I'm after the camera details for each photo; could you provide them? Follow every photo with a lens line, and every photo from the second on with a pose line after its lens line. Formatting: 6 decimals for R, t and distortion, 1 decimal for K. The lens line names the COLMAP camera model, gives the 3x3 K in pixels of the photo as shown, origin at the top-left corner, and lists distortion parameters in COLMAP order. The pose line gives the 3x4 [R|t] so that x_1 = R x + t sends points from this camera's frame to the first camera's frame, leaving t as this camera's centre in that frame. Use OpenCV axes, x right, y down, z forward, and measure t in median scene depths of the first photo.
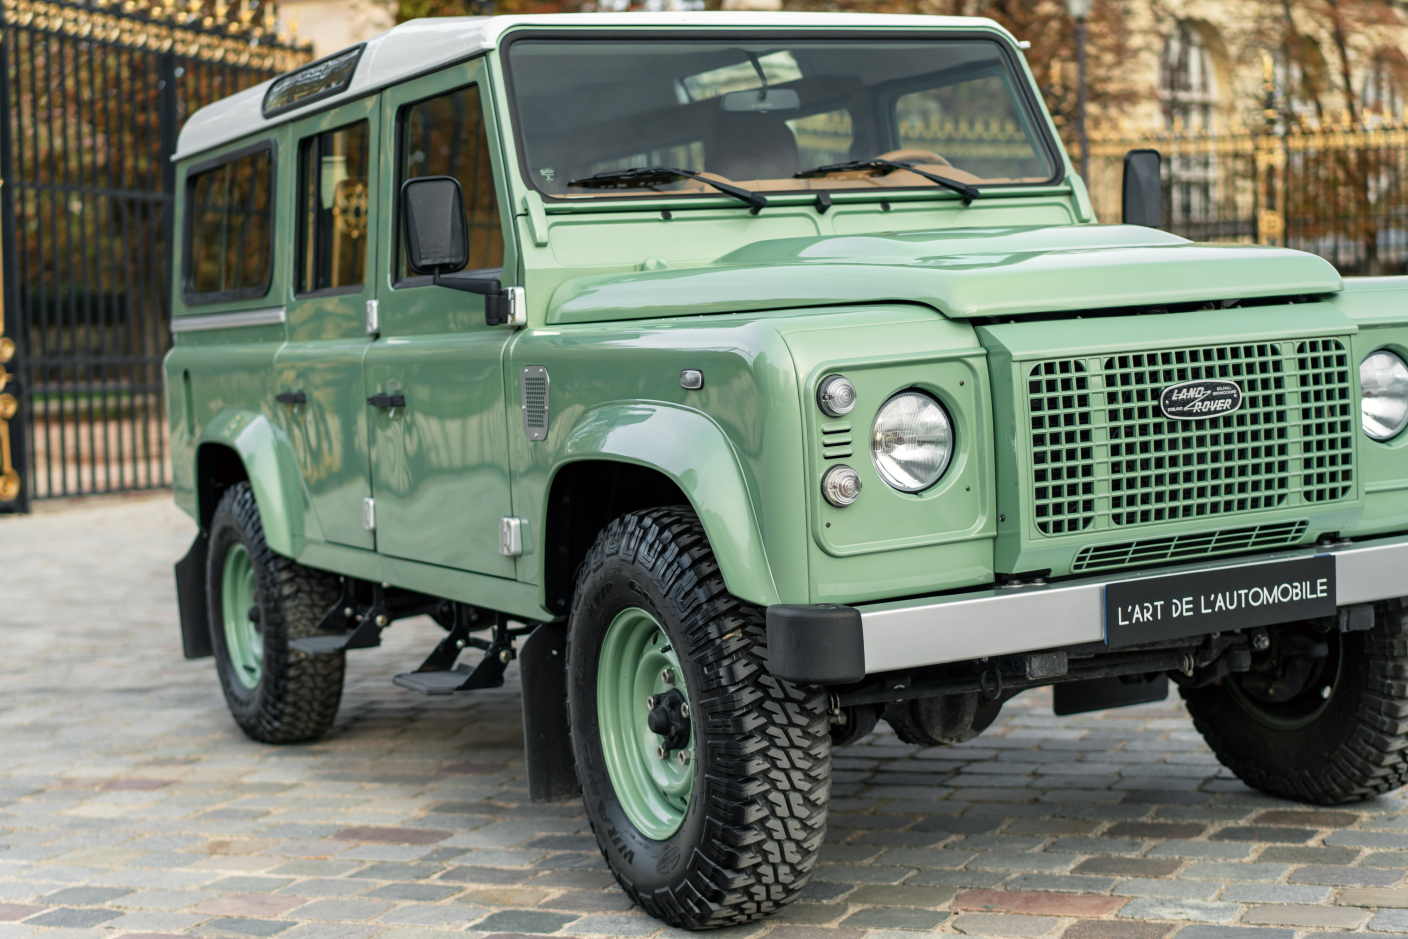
lens RADIAL K [[2062.8, 0, 701.2], [0, 2062.8, 475.0], [0, 0, 1]] dist [0.071688, 0.000000]
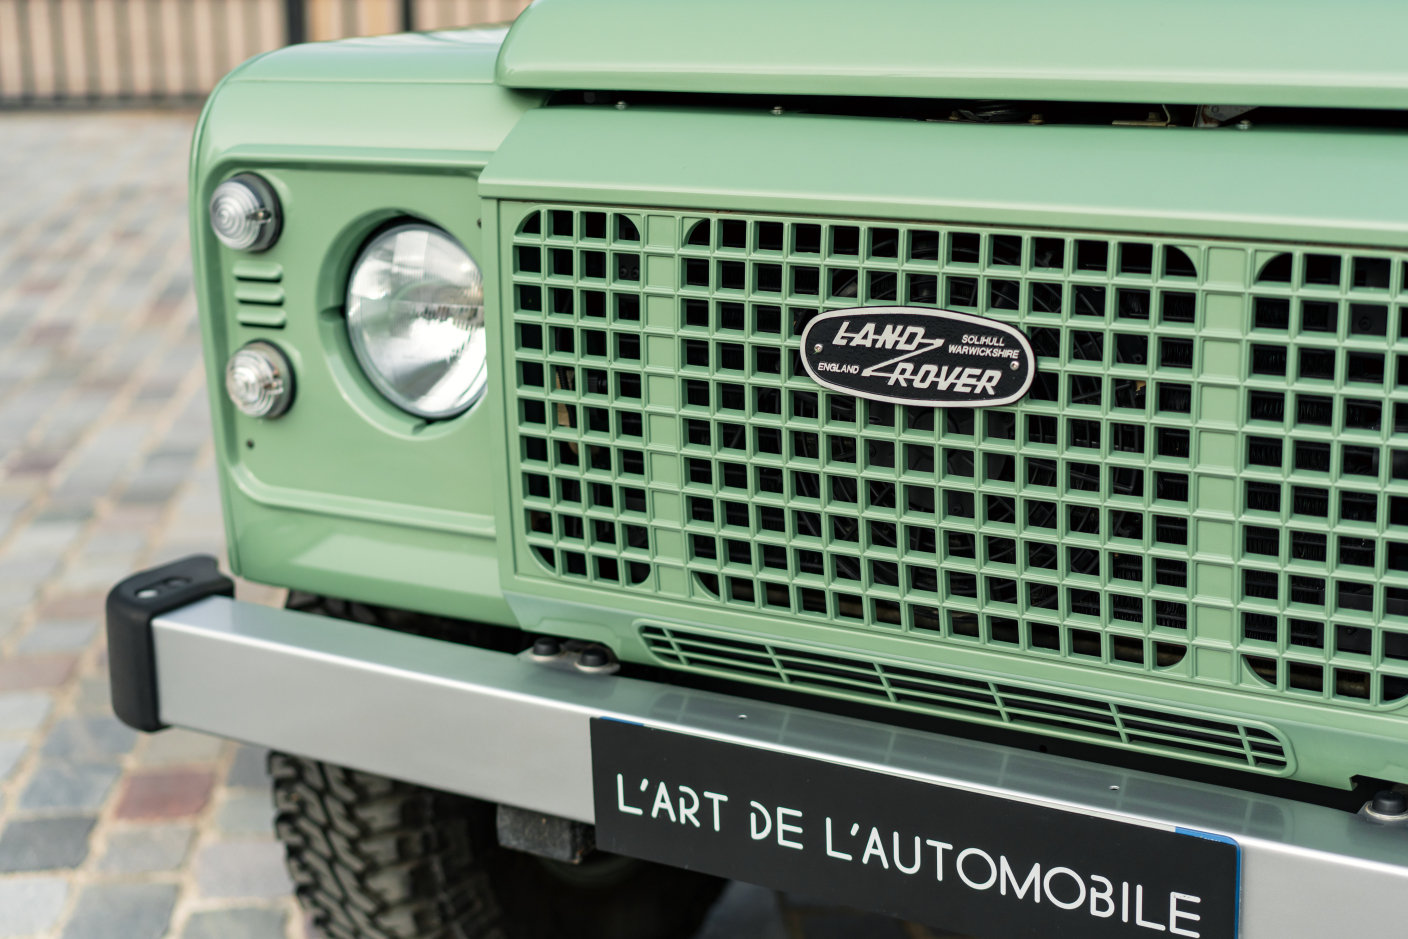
lens RADIAL K [[2191.9, 0, 694.8], [0, 2191.9, 464.2], [0, 0, 1]] dist [-0.022808, 0.000000]
pose [[0.542873, 0.252964, -0.800811, 0.560728], [-0.074650, 0.964317, 0.254008, -0.120263], [0.836491, -0.078114, 0.542385, 0.739807]]
